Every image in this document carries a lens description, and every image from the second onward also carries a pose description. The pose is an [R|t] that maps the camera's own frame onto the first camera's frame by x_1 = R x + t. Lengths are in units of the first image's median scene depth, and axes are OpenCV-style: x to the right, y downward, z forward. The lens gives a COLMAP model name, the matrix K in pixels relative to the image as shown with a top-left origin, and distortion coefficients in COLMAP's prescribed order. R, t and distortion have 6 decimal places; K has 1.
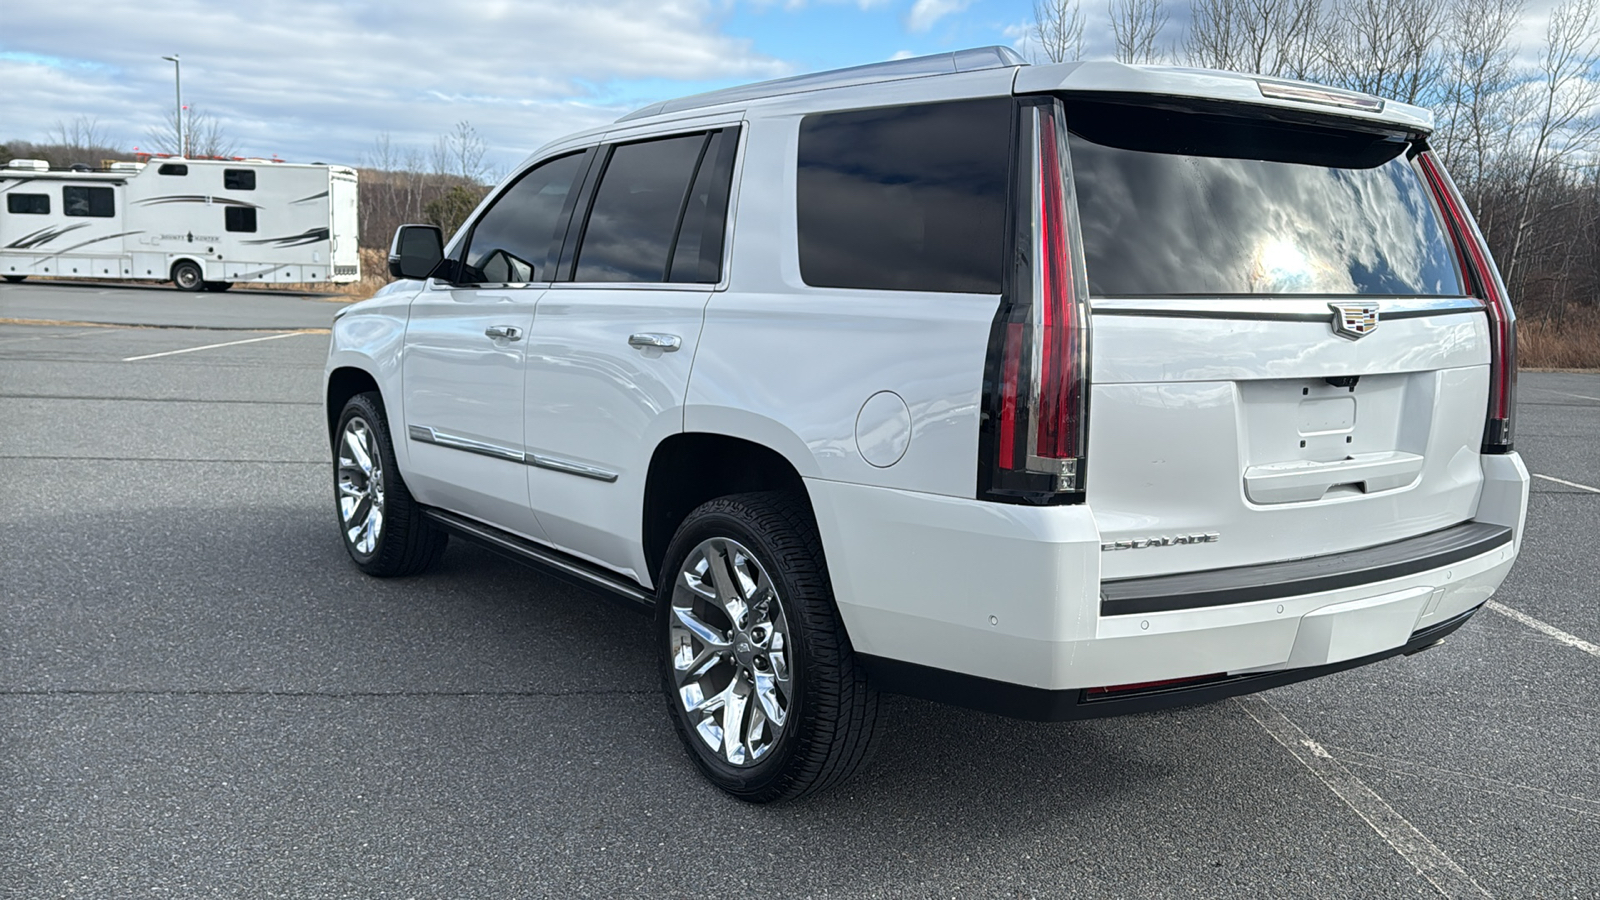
lens RADIAL K [[1357.0, 0, 814.0], [0, 1357.0, 471.2], [0, 0, 1]] dist [0.119035, -0.181068]
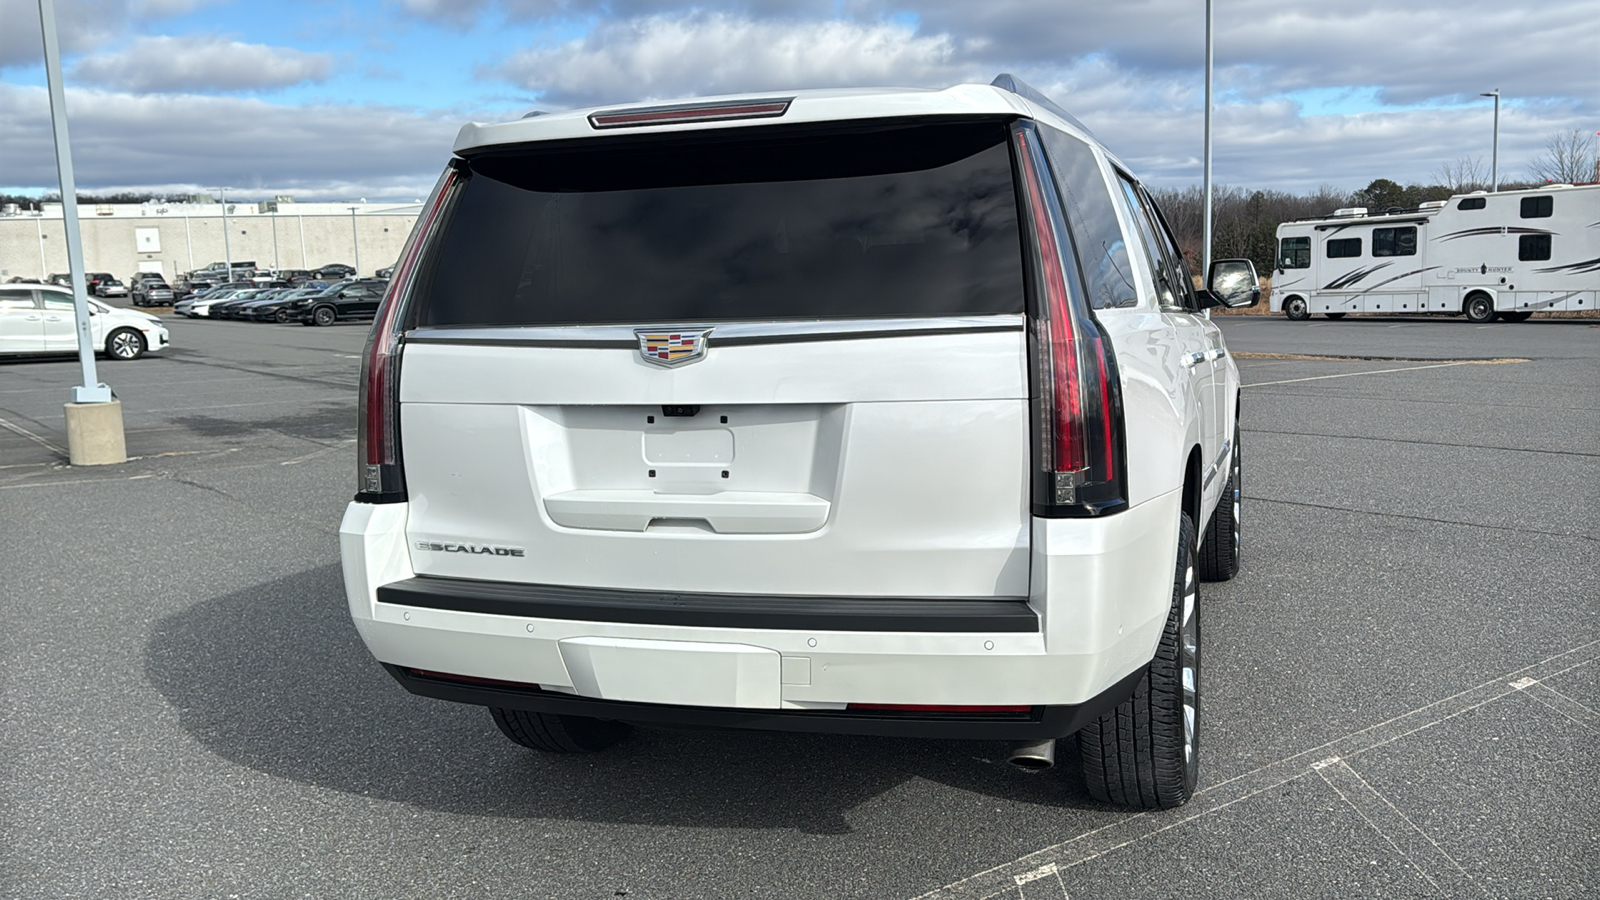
lens RADIAL K [[1357.0, 0, 832.0], [0, 1357.0, 429.0], [0, 0, 1]] dist [0.119035, -0.181068]
pose [[0.582308, 0.035110, -0.812210, 1.031499], [-0.078081, 0.996864, -0.012887, -0.041527], [0.809210, 0.070923, 0.583223, 0.459108]]
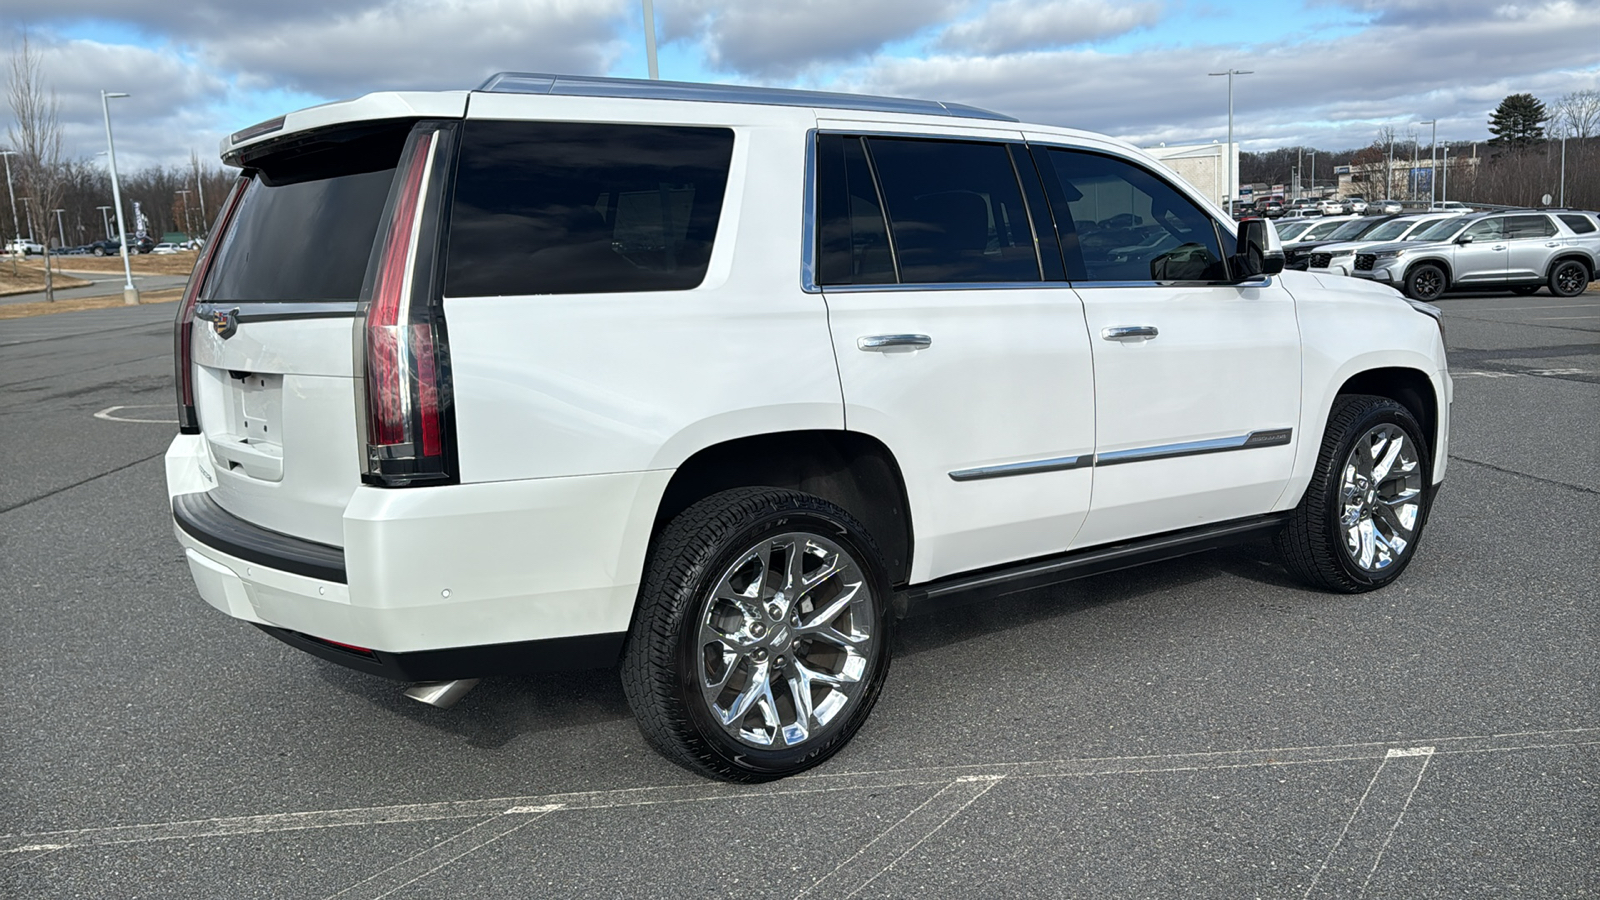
lens RADIAL K [[1357.0, 0, 842.1], [0, 1357.0, 457.5], [0, 0, 1]] dist [0.119035, -0.181068]
pose [[0.051145, 0.111820, -0.992411, 1.349803], [-0.112824, 0.987997, 0.105508, -0.151266], [0.992298, 0.106572, 0.063147, 1.229693]]
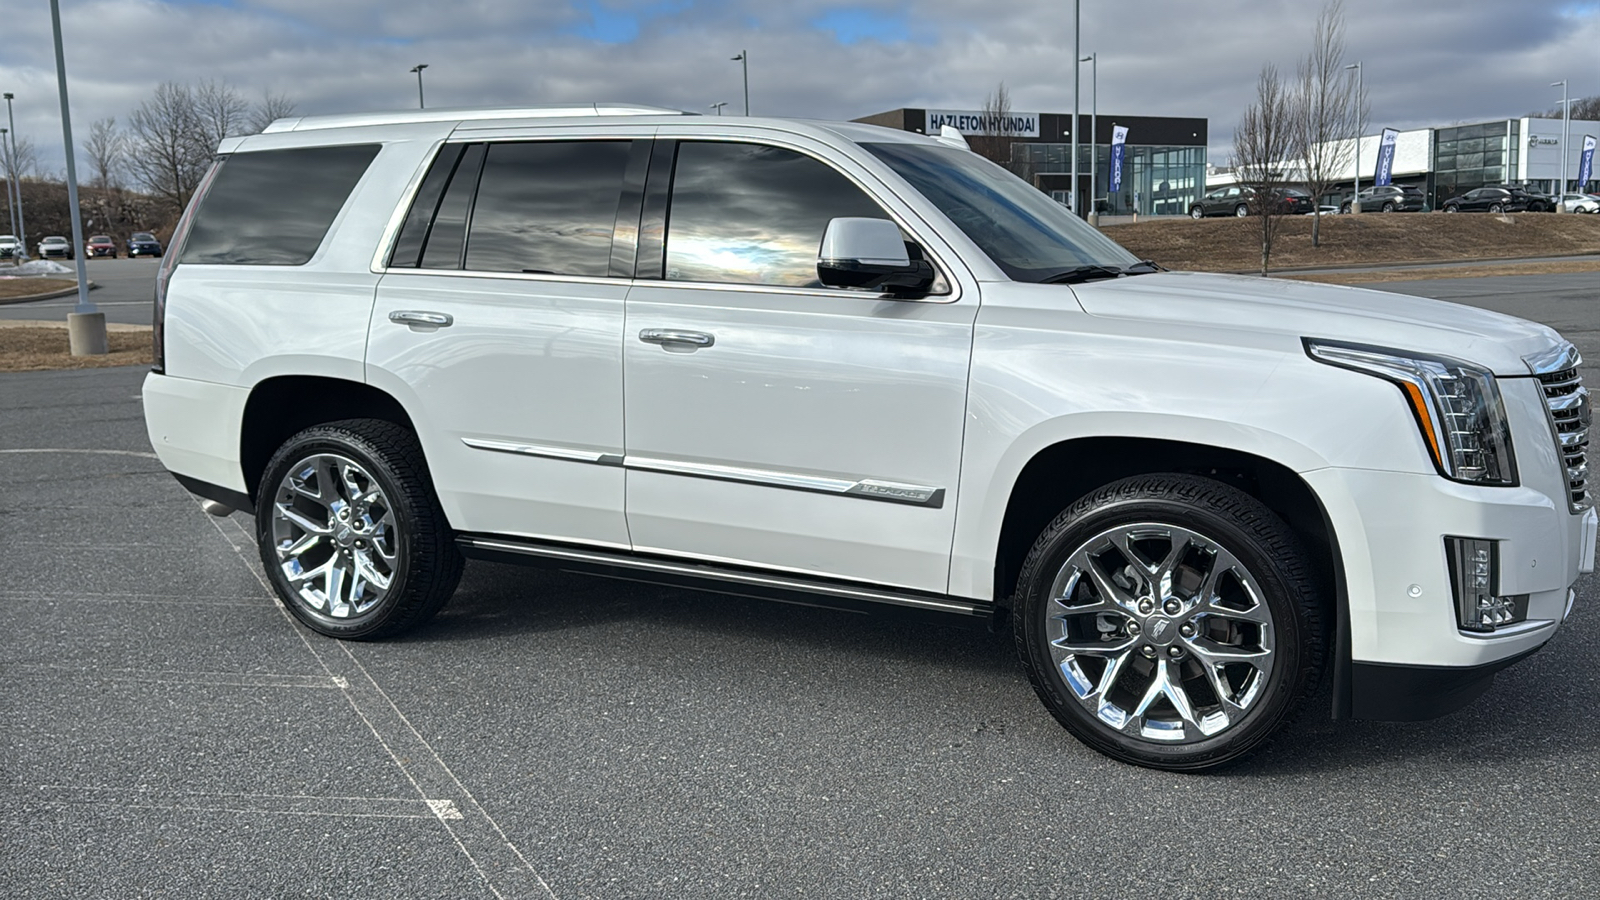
lens RADIAL K [[1363.9, 0, 831.5], [0, 1363.9, 454.4], [0, 0, 1]] dist [0.100026, -0.135882]
pose [[-0.881259, 0.044388, -0.470545, 0.572944], [-0.091637, 0.960641, 0.262242, -0.377848], [0.463665, 0.274223, -0.842506, 2.590492]]
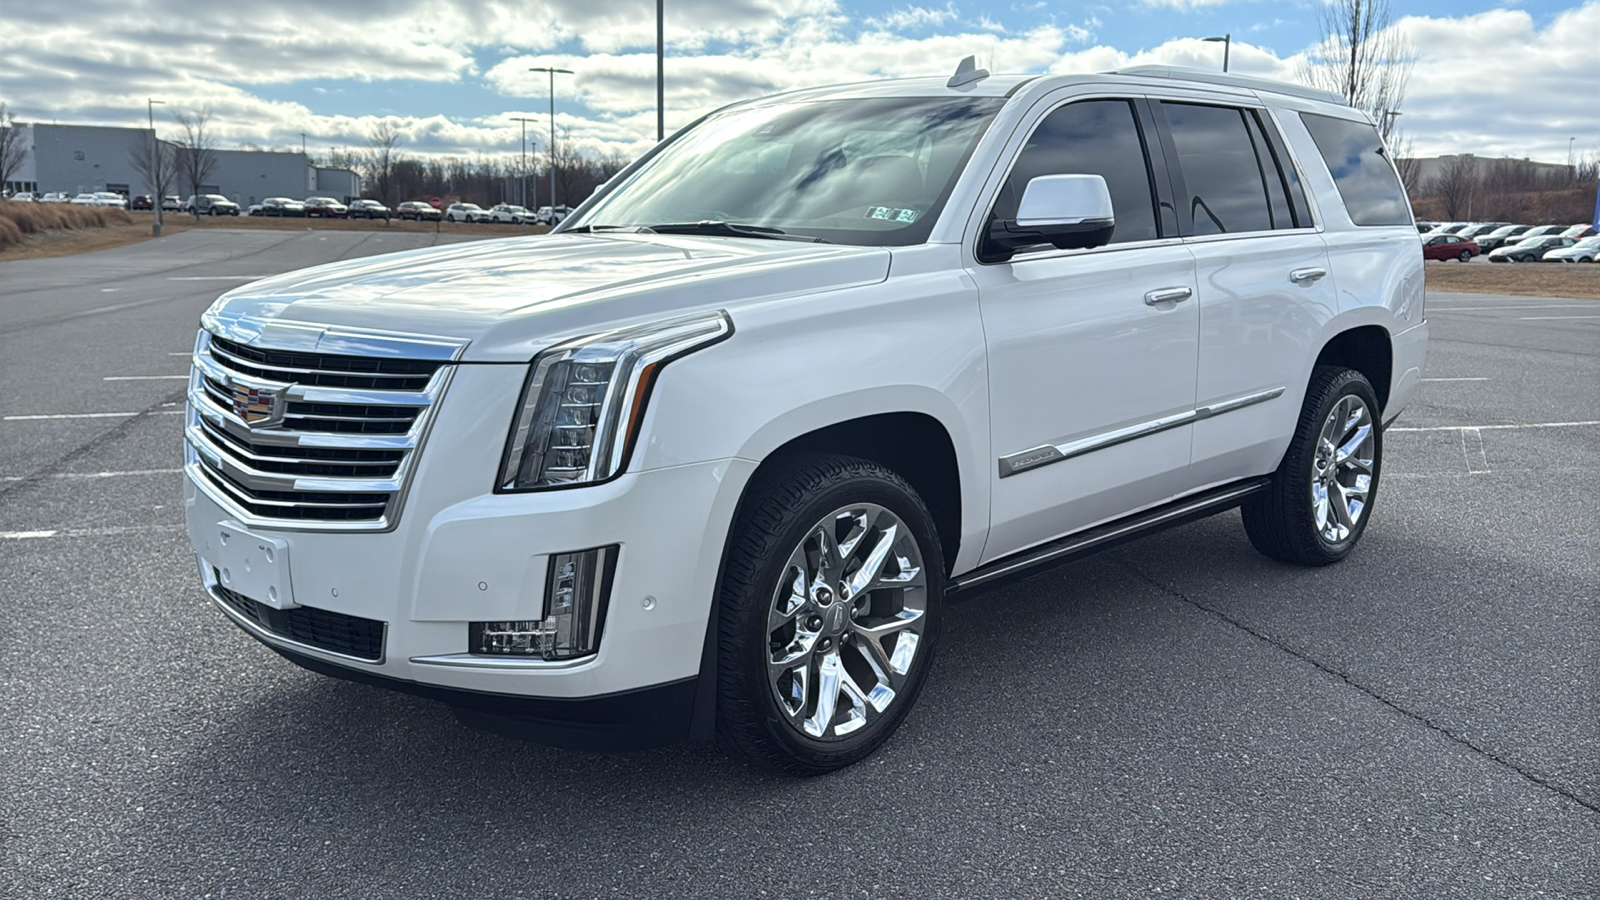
lens RADIAL K [[1410.6, 0, 816.6], [0, 1410.6, 508.1], [0, 0, 1]] dist [0.118091, -0.166463]
pose [[-0.206629, -0.219745, 0.953424, -1.413459], [0.141920, 0.957416, 0.251422, -0.298776], [-0.968072, 0.187261, -0.166643, 1.763857]]
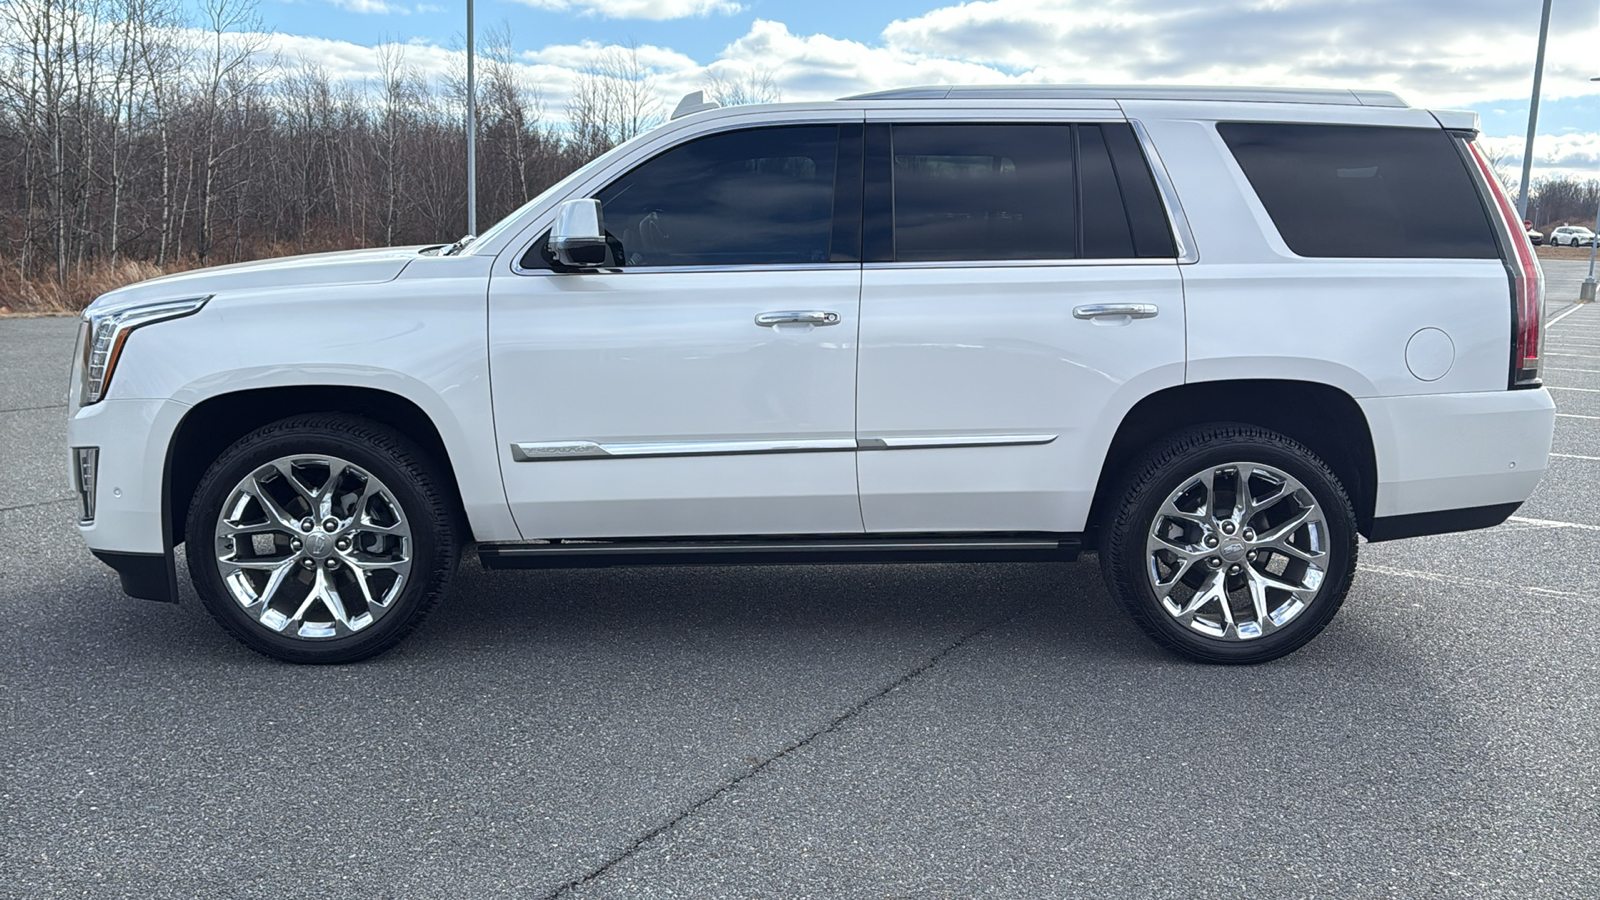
lens RADIAL K [[1410.6, 0, 824.9], [0, 1410.6, 471.0], [0, 0, 1]] dist [0.118091, -0.166463]
pose [[0.549734, -0.154887, 0.820855, -1.276666], [0.124901, 0.986854, 0.102562, -0.117717], [-0.825949, 0.046144, 0.561853, 0.549600]]
